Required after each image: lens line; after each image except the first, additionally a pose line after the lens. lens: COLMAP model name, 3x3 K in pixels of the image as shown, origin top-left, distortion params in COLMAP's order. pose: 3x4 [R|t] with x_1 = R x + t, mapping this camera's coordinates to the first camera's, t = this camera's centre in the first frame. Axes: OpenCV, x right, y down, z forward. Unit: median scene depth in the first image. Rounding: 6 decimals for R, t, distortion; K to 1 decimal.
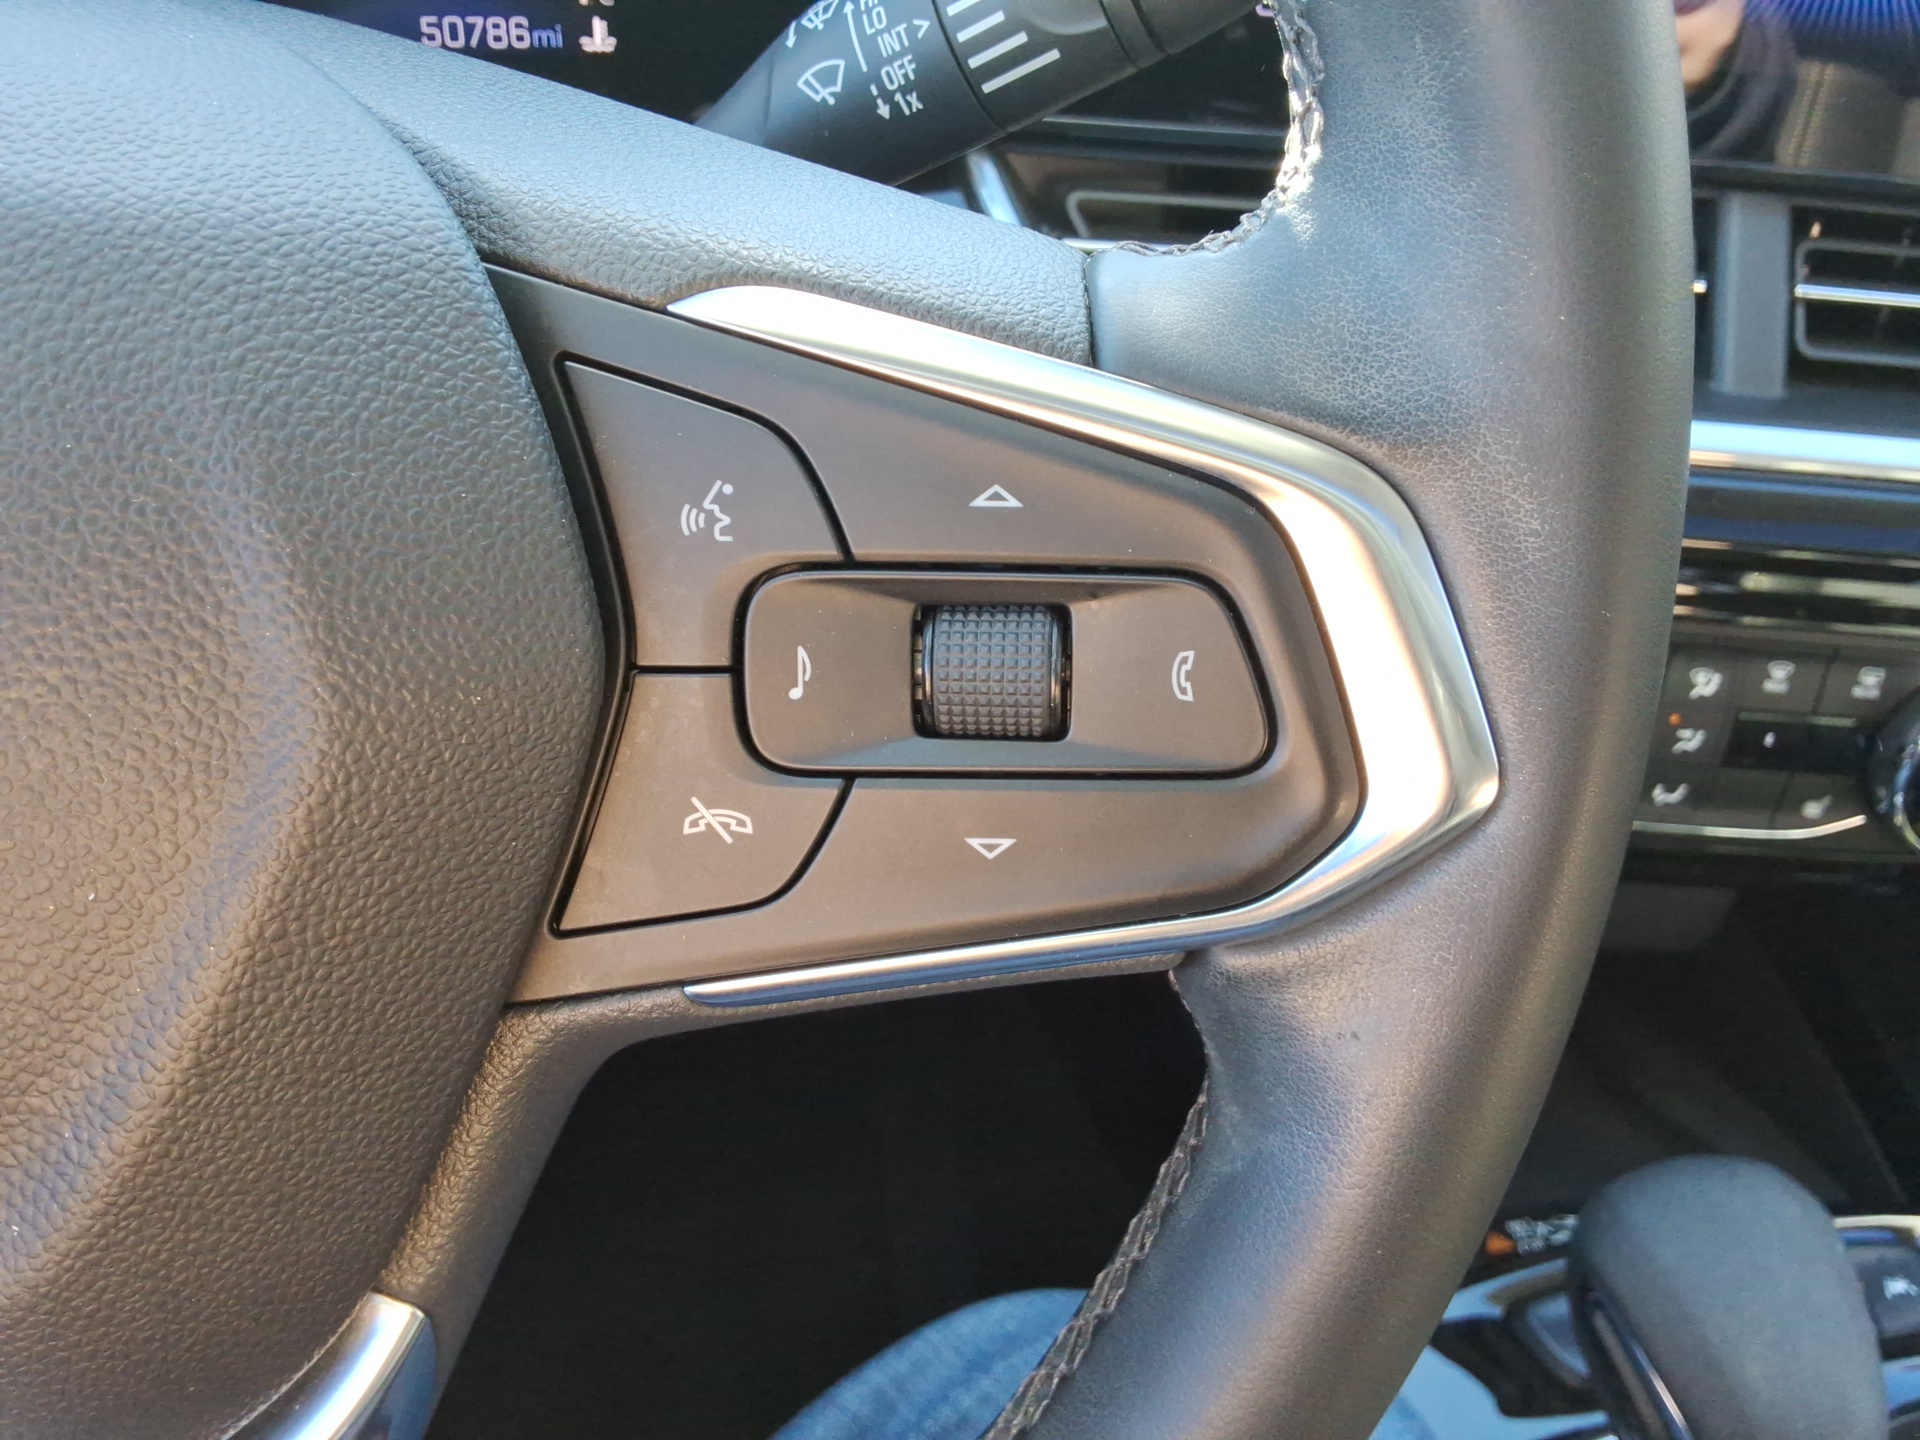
lens RADIAL K [[1537.4, 0, 953.5], [0, 1537.4, 706.3], [0, 0, 1]] dist [0.085570, -0.127774]
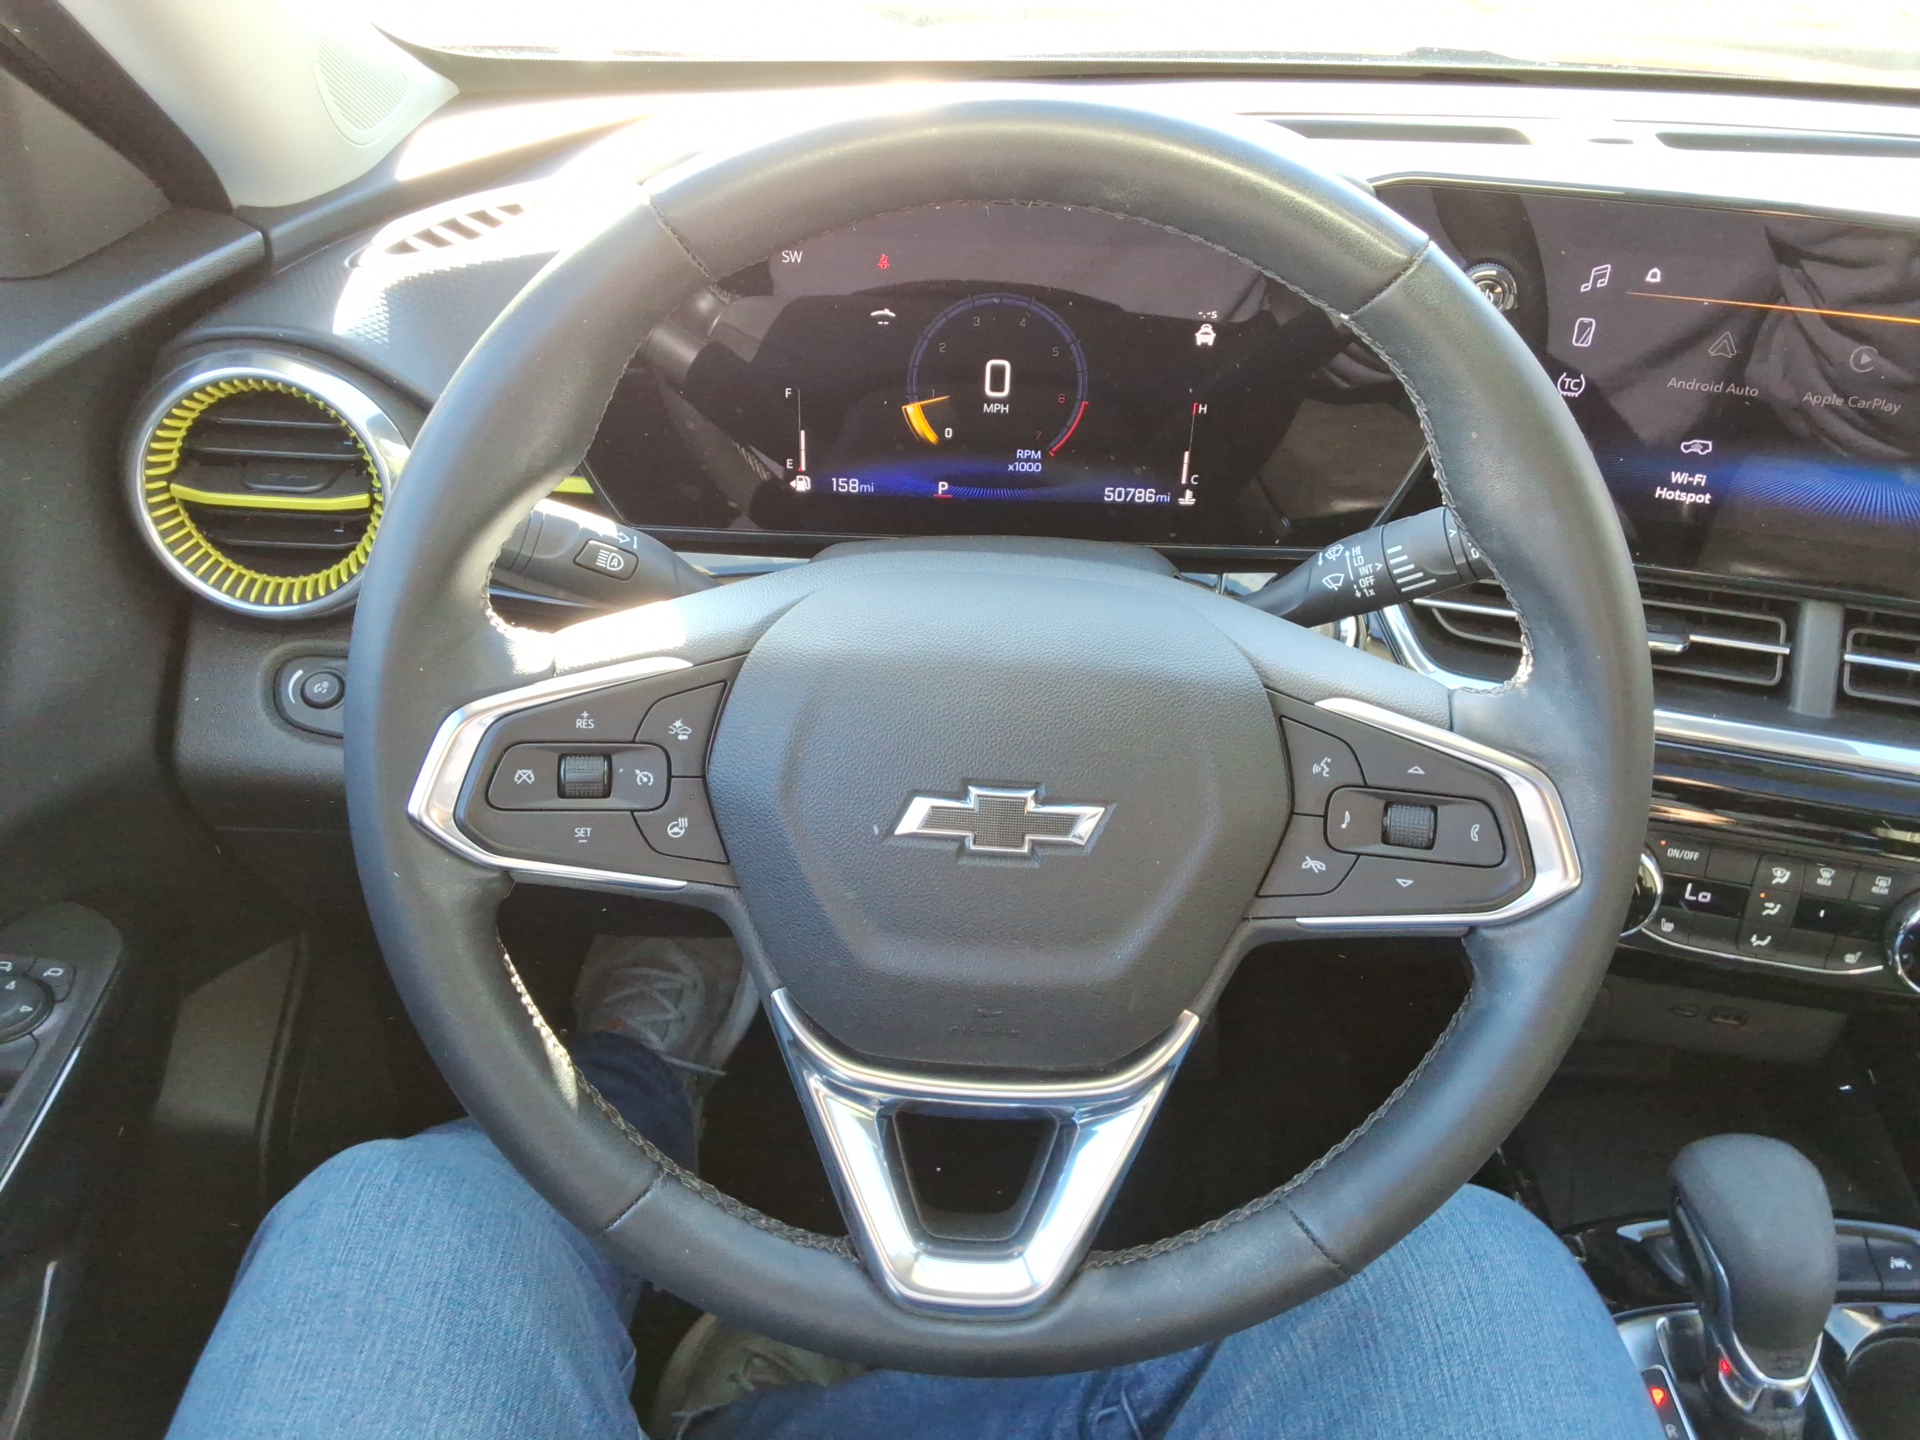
lens RADIAL K [[1537.4, 0, 964.7], [0, 1537.4, 702.9], [0, 0, 1]] dist [0.085570, -0.127774]
pose [[0.983571, 0.081102, -0.161276, -0.260259], [-0.096680, 0.991128, -0.091207, 0.072604], [0.152448, 0.105301, 0.982686, -1.545170]]
